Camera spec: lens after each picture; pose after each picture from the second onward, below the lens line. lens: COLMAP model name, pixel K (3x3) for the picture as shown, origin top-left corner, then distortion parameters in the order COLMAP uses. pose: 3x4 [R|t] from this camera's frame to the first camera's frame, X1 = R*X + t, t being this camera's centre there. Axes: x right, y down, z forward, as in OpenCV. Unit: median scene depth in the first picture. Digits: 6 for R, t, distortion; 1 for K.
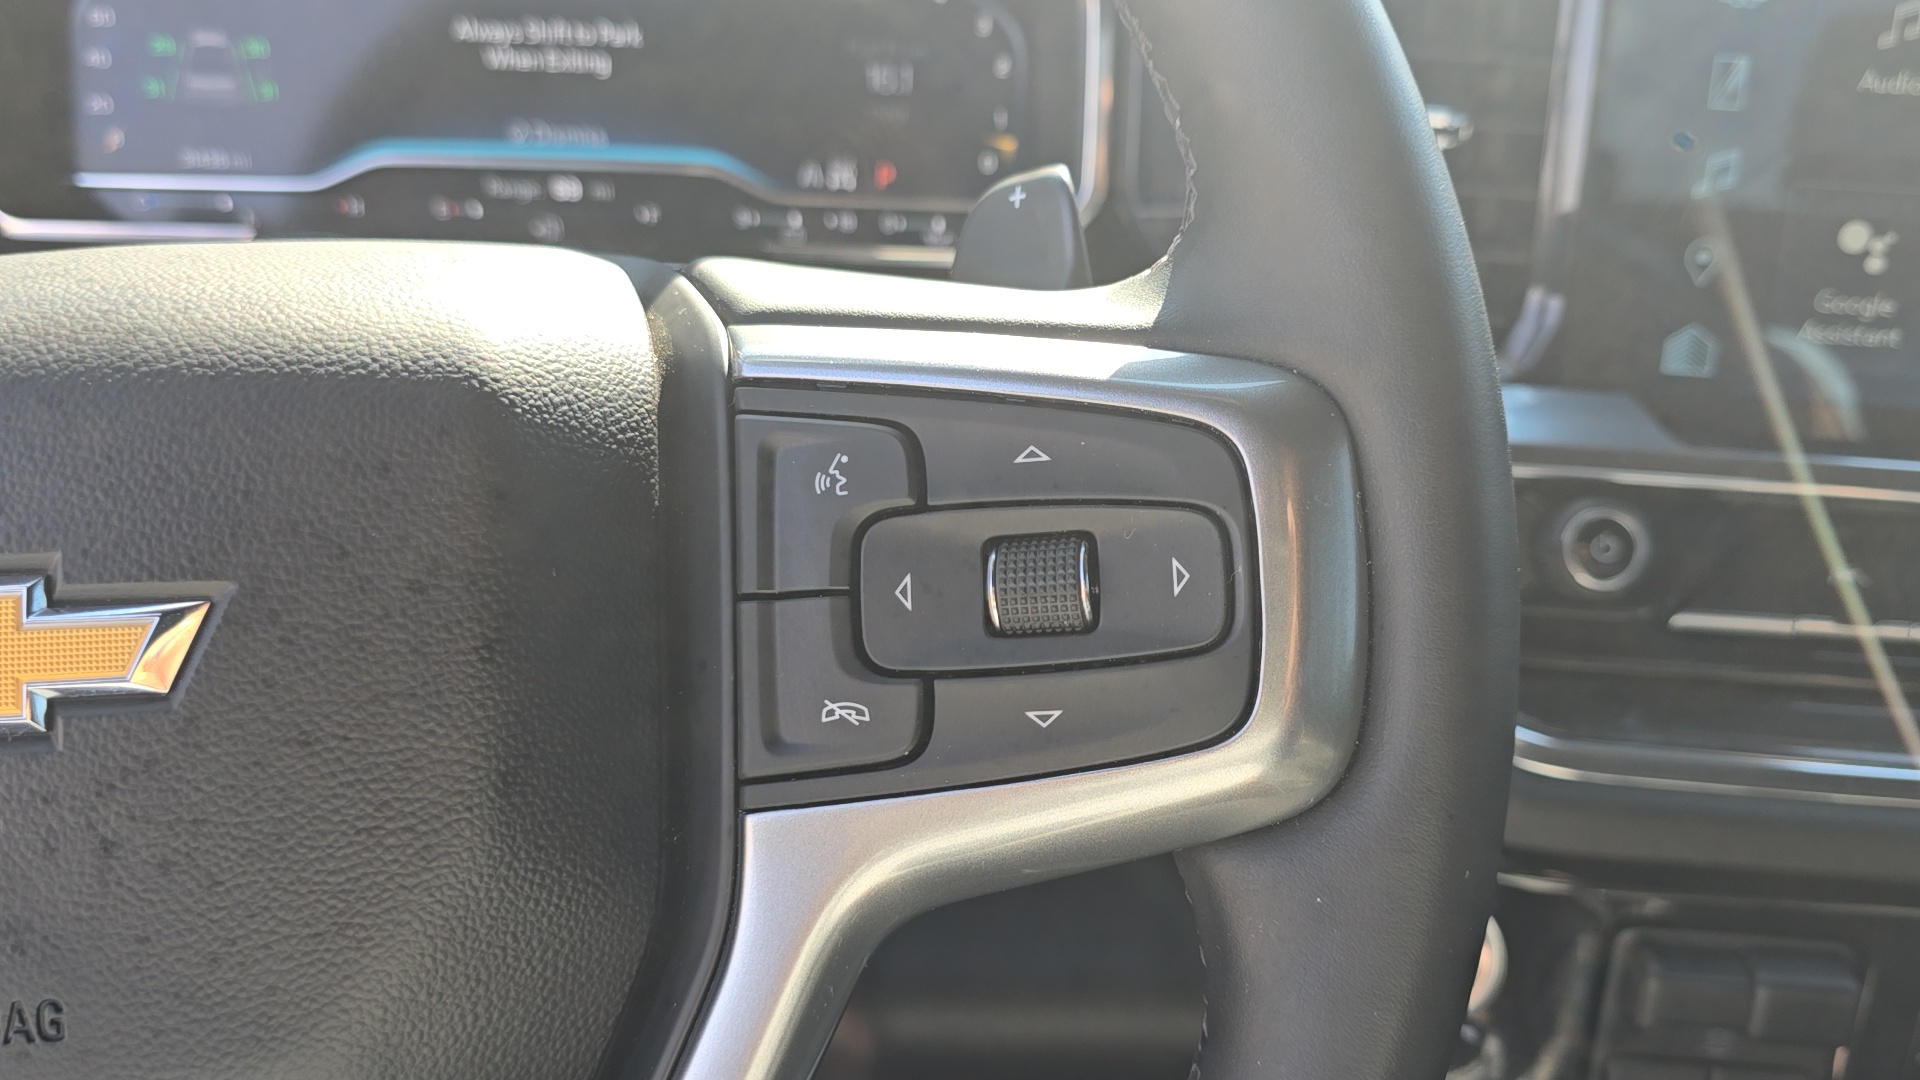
lens RADIAL K [[1735.6, 0, 959.8], [0, 1735.6, 528.7], [0, 0, 1]] dist [-0.040013, 0.007704]
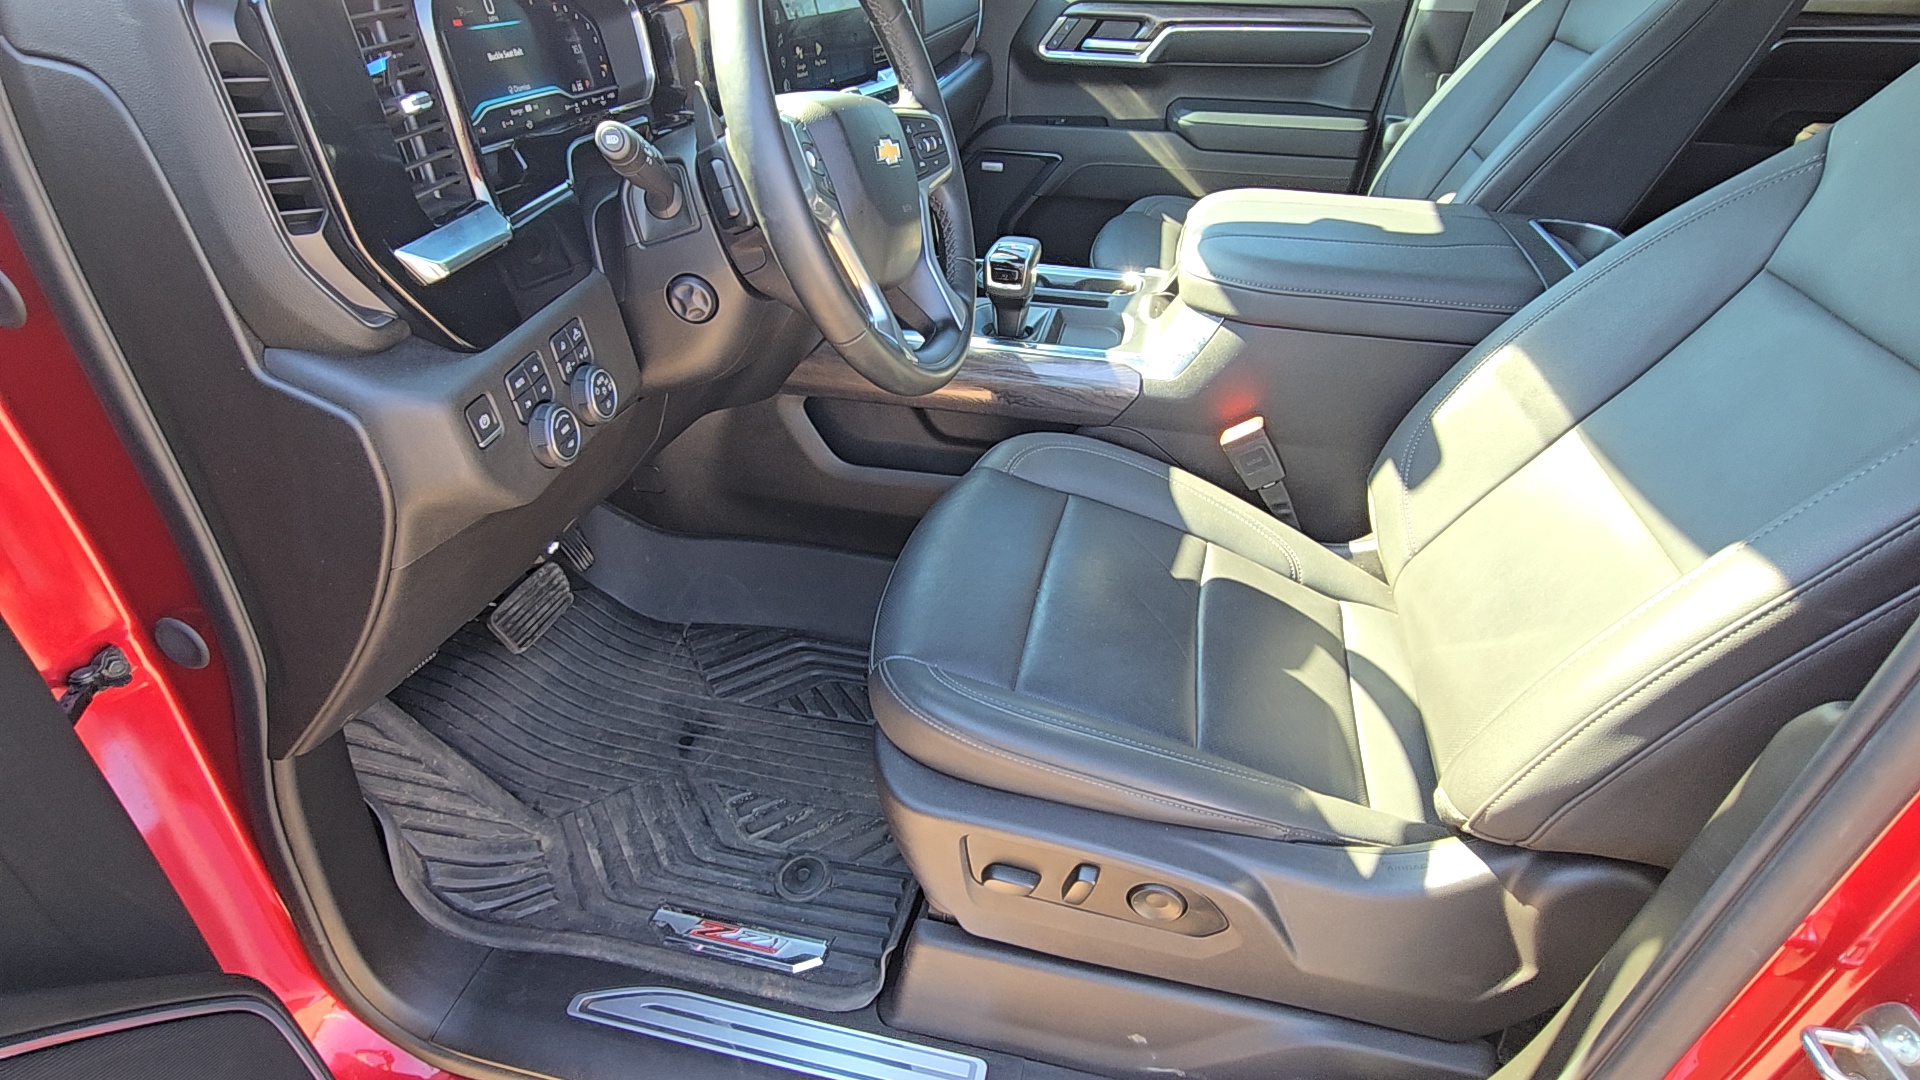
lens RADIAL K [[980.1, 0, 972.9], [0, 980.1, 543.8], [0, 0, 1]] dist [-0.002951, 0.002117]
pose [[0.246467, -0.548710, 0.798856, -2.257194], [0.311346, 0.825420, 0.470898, -0.178118], [-0.917779, 0.132660, 0.374277, -0.228024]]
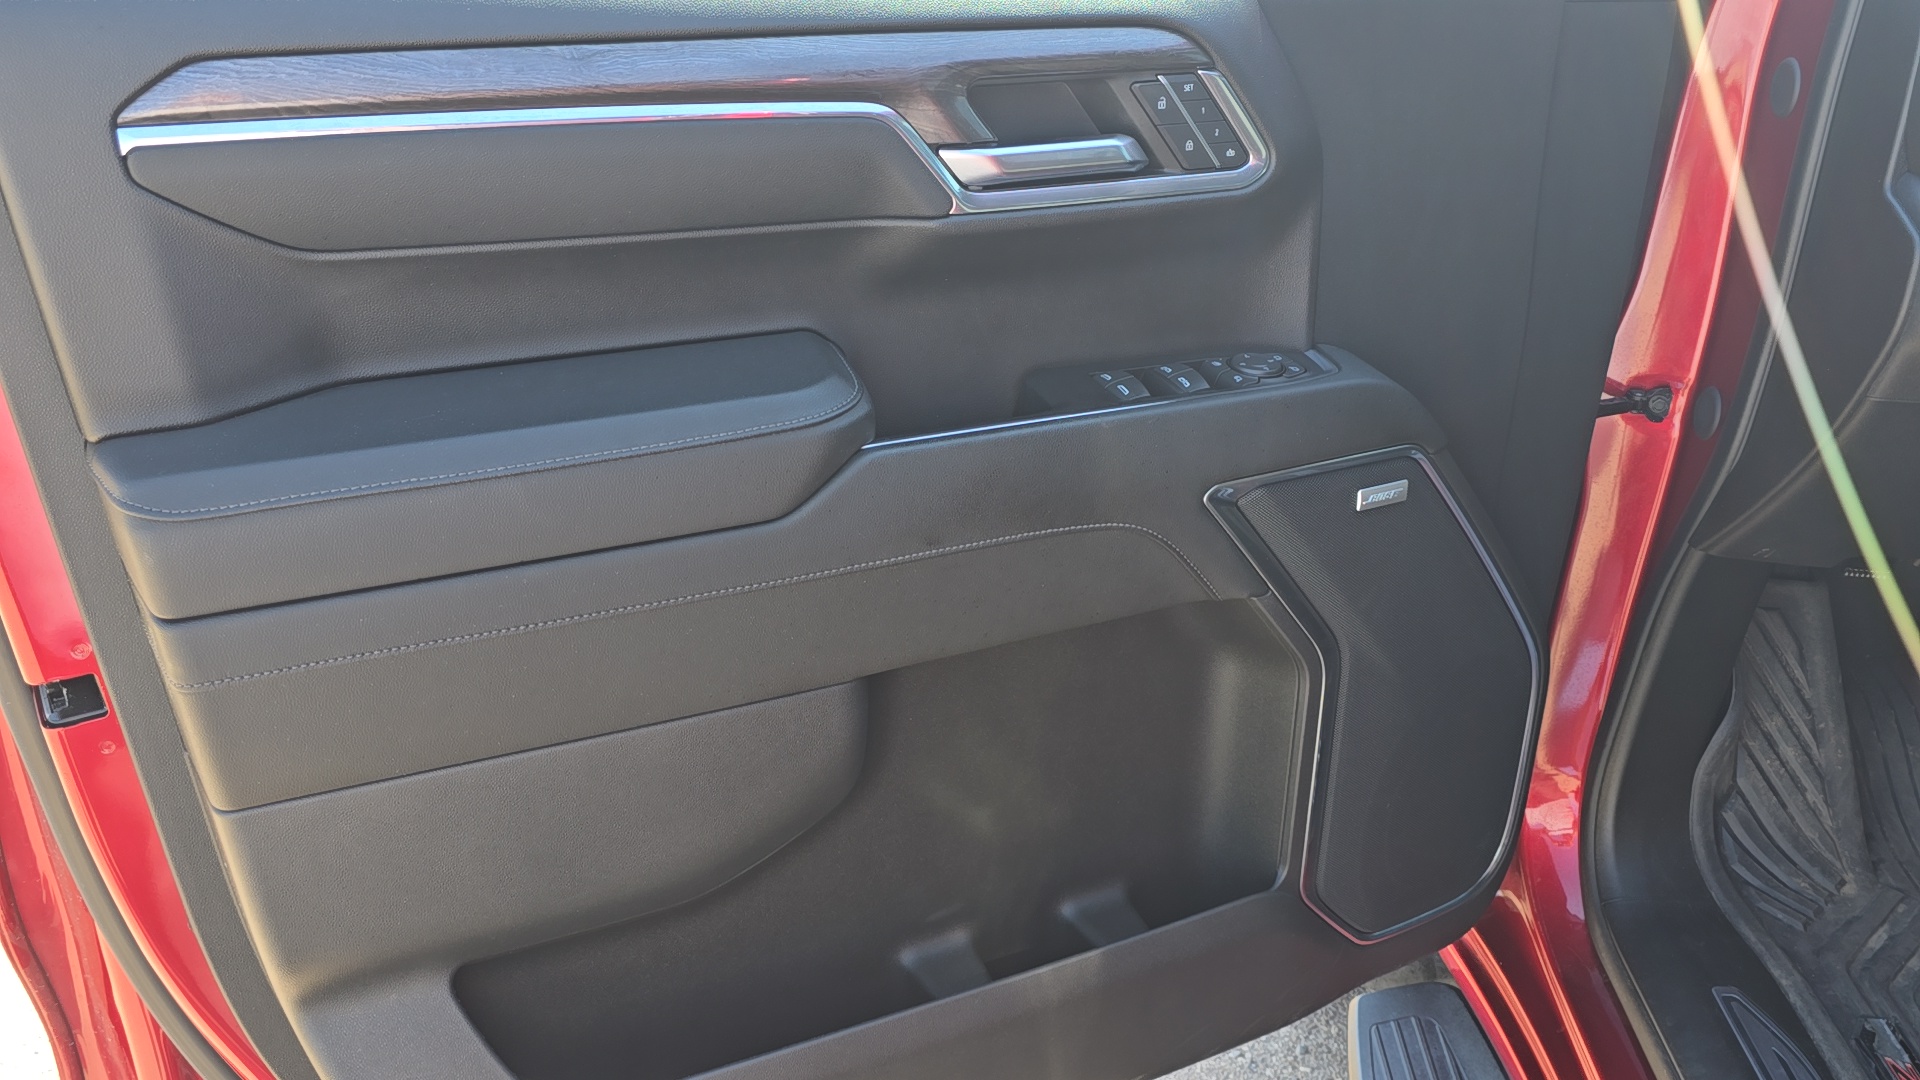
lens RADIAL K [[1616.0, 0, 965.1], [0, 1616.0, 539.1], [0, 0, 1]] dist [0.000730, 0.005970]
pose [[0.998363, 0.020657, -0.053333, -2.620317], [-0.014411, 0.993266, 0.114954, 0.250470], [0.055348, -0.113998, 0.991938, -1.591814]]
